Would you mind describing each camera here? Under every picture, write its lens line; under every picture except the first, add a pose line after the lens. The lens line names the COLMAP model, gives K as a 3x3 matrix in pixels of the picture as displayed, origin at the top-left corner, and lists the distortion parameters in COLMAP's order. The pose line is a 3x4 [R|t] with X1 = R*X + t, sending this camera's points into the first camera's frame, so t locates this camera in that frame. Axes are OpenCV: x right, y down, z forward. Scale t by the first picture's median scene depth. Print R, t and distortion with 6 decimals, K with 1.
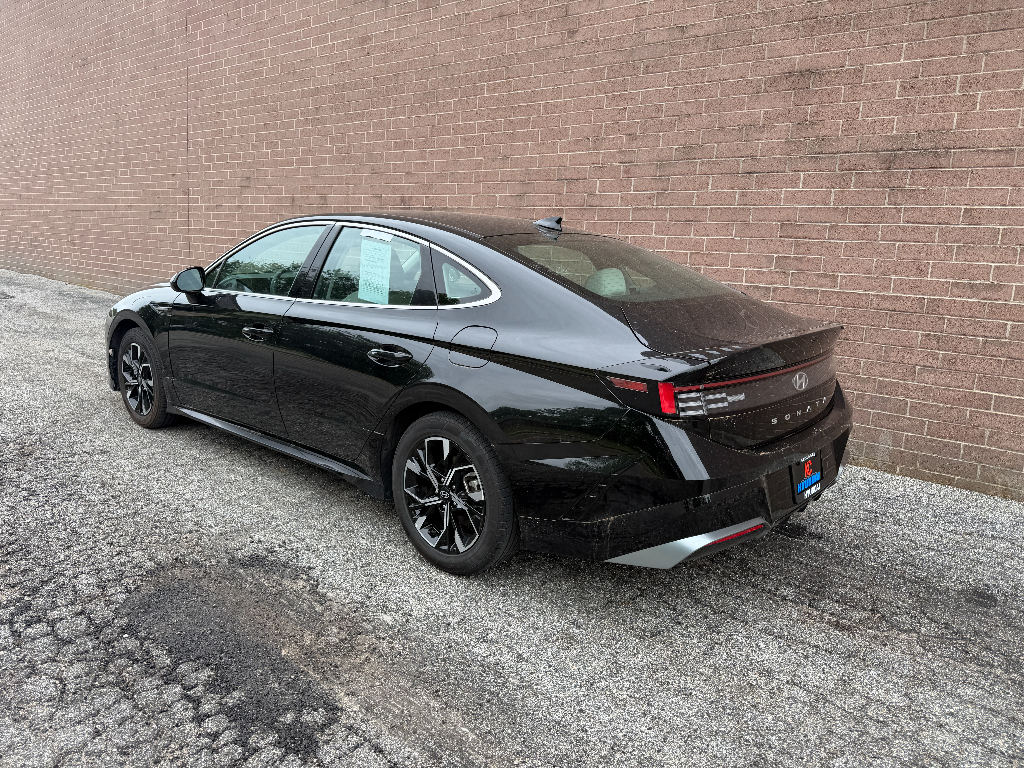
lens RADIAL K [[722.7, 0, 512.0], [0, 722.7, 384.0], [0, 0, 1]] dist [0.048773, -0.066063]
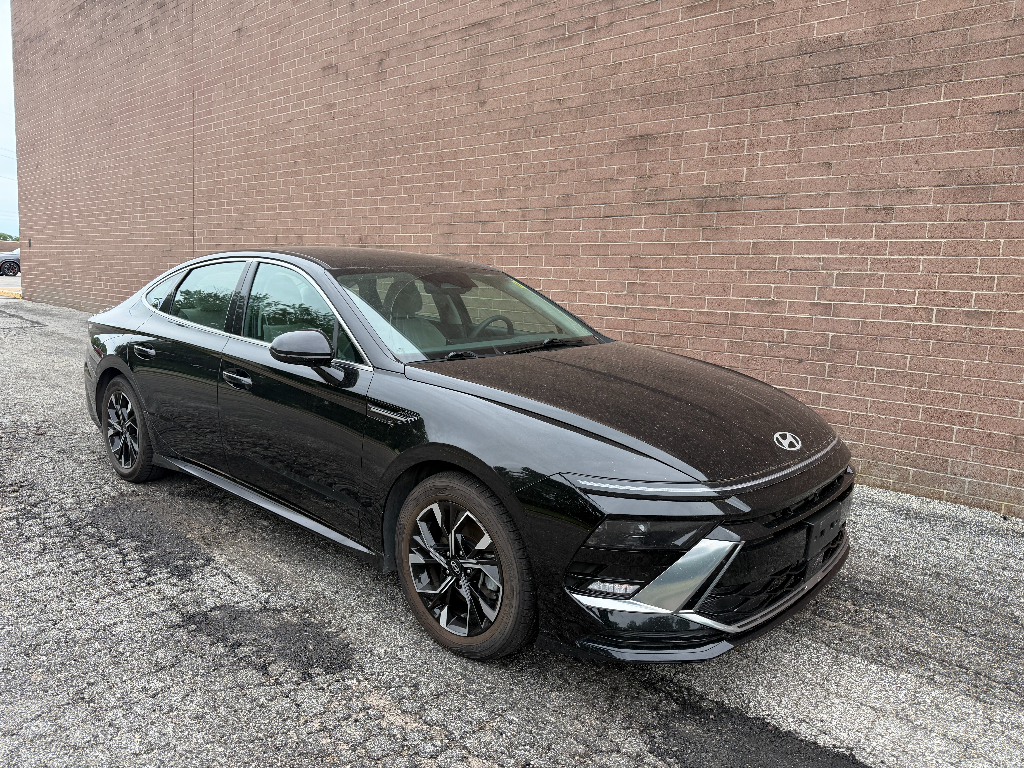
lens RADIAL K [[722.3, 0, 505.3], [0, 722.3, 397.3], [0, 0, 1]] dist [0.084695, -0.129745]
pose [[0.998815, 0.000690, -0.048662, 0.249340], [-0.002196, 0.999520, -0.030905, 0.073112], [0.048618, 0.030975, 0.998337, -0.297923]]
